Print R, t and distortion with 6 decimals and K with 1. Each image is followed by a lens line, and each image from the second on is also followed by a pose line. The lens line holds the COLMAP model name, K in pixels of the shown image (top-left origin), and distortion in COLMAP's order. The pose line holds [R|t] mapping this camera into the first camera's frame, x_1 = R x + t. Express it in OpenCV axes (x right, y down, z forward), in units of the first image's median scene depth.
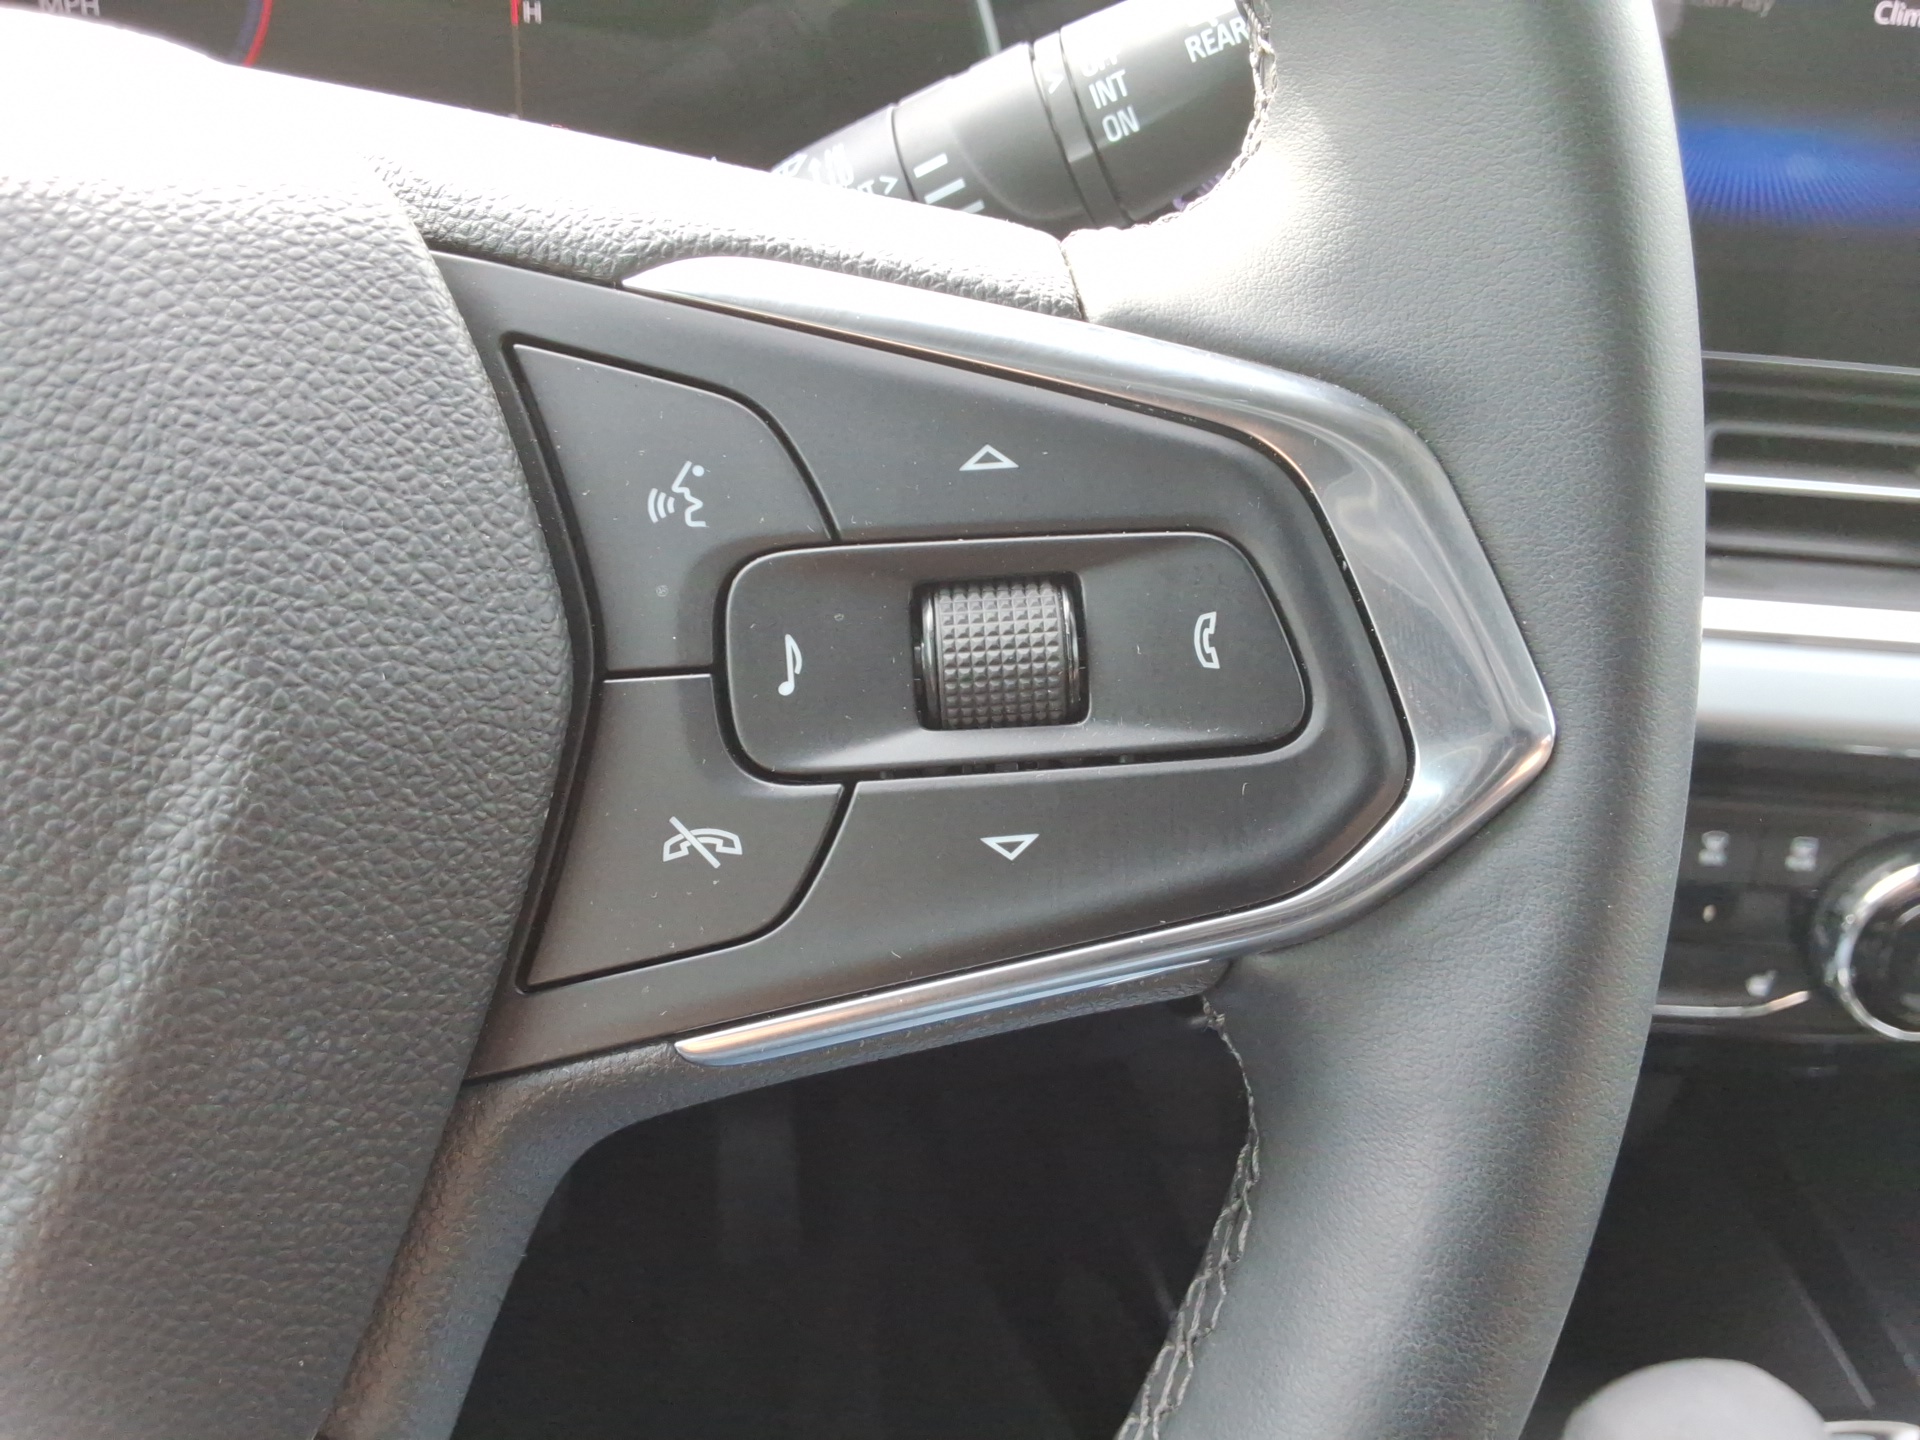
lens RADIAL K [[1537.9, 0, 973.0], [0, 1537.9, 701.5], [0, 0, 1]] dist [0.100058, -0.147500]
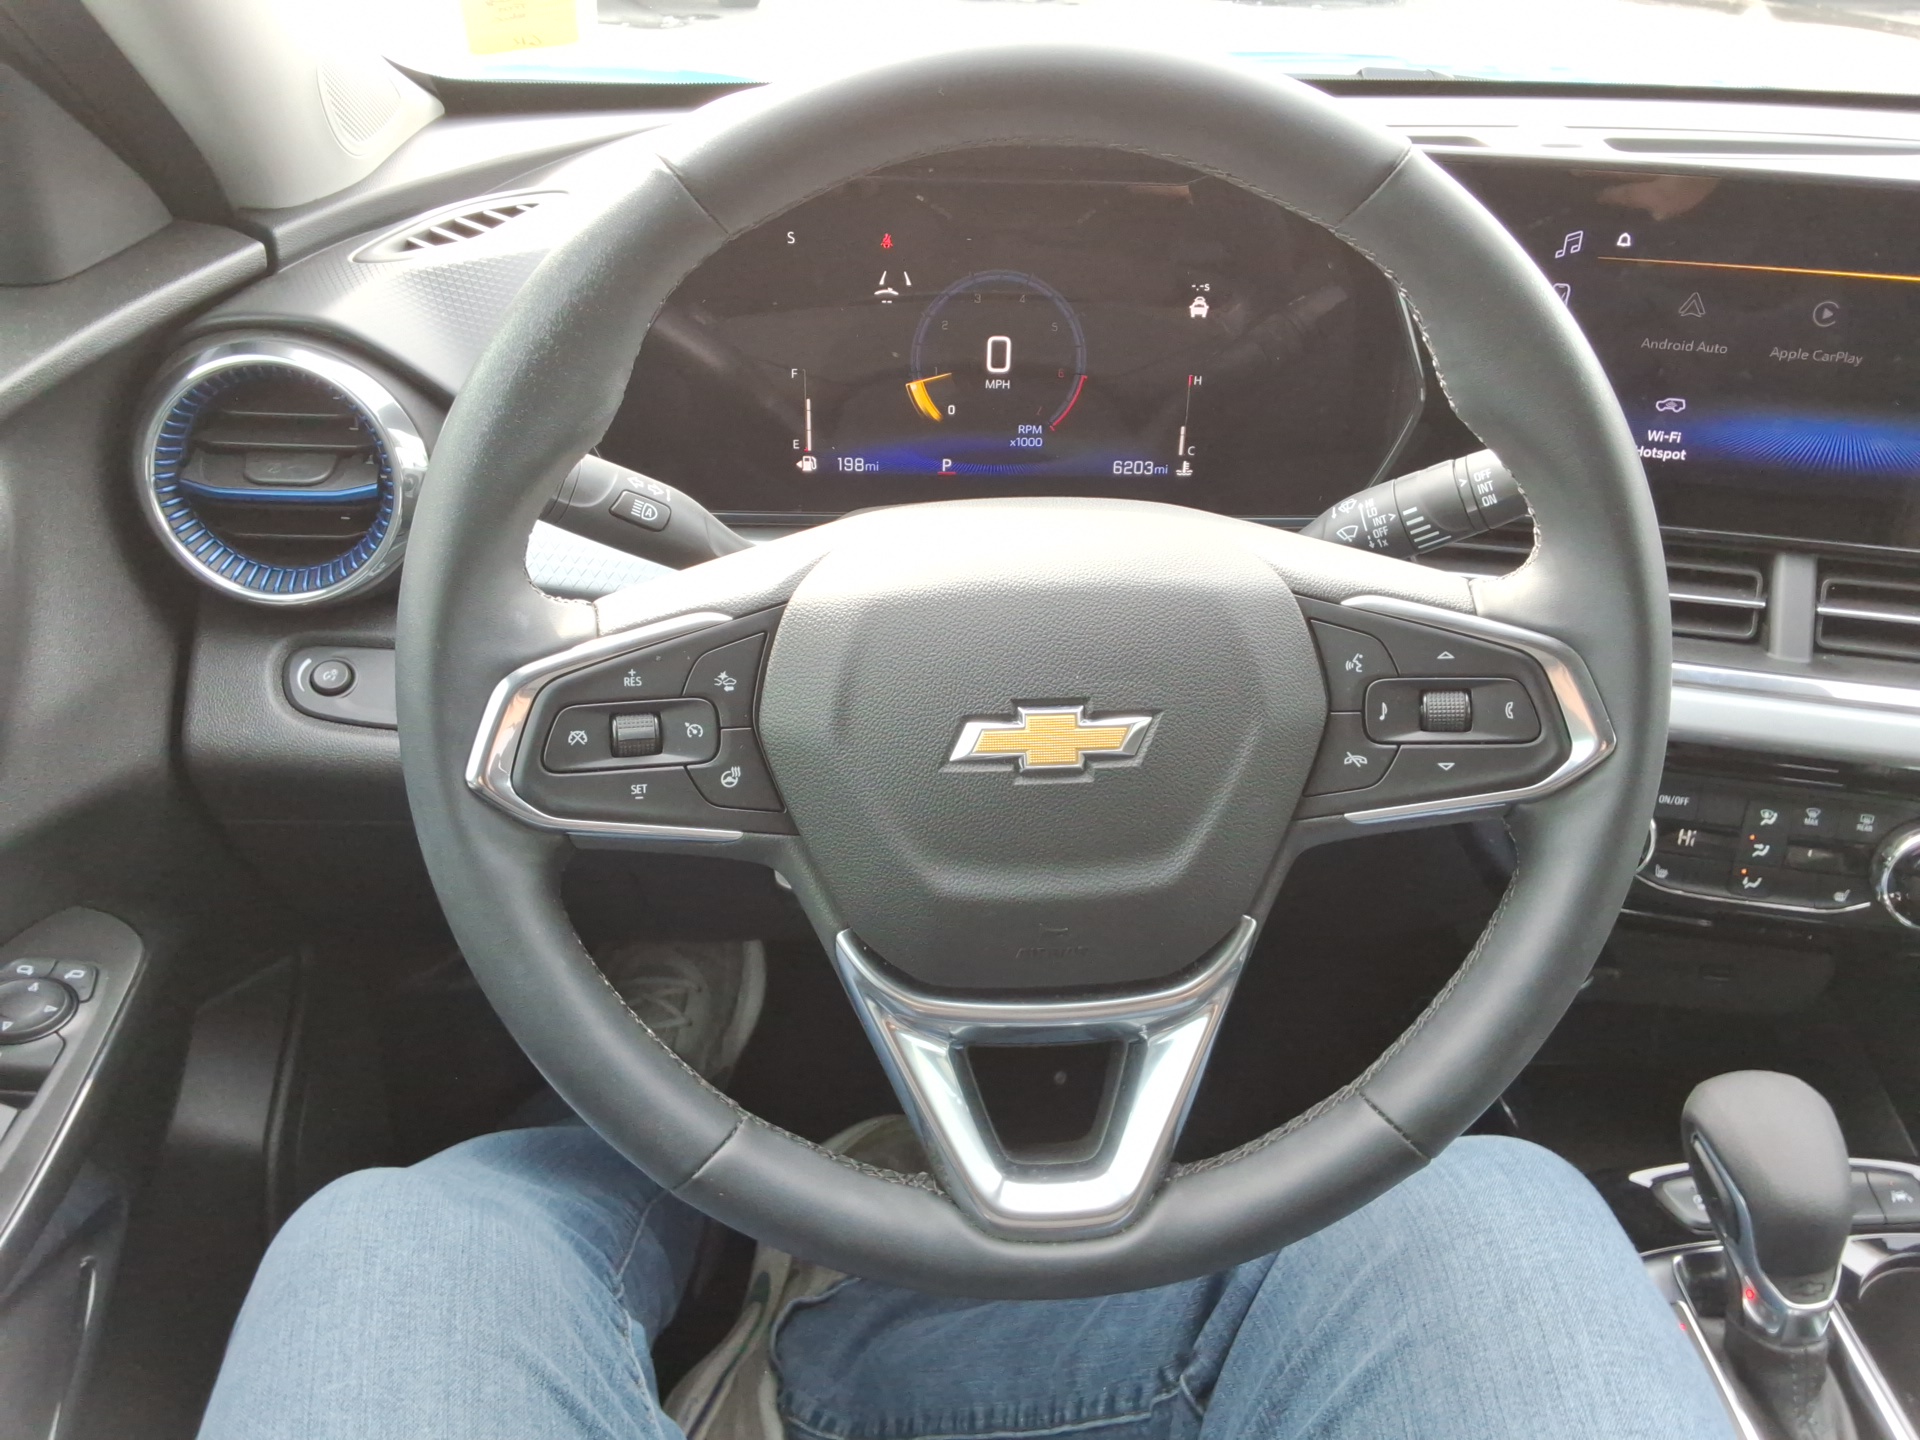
lens RADIAL K [[1537.9, 0, 973.0], [0, 1537.9, 701.5], [0, 0, 1]] dist [0.100058, -0.147500]
pose [[0.978344, 0.049127, -0.201073, -0.320200], [-0.047400, 0.998786, 0.013398, -0.047685], [0.201487, -0.003577, 0.979485, -2.609519]]
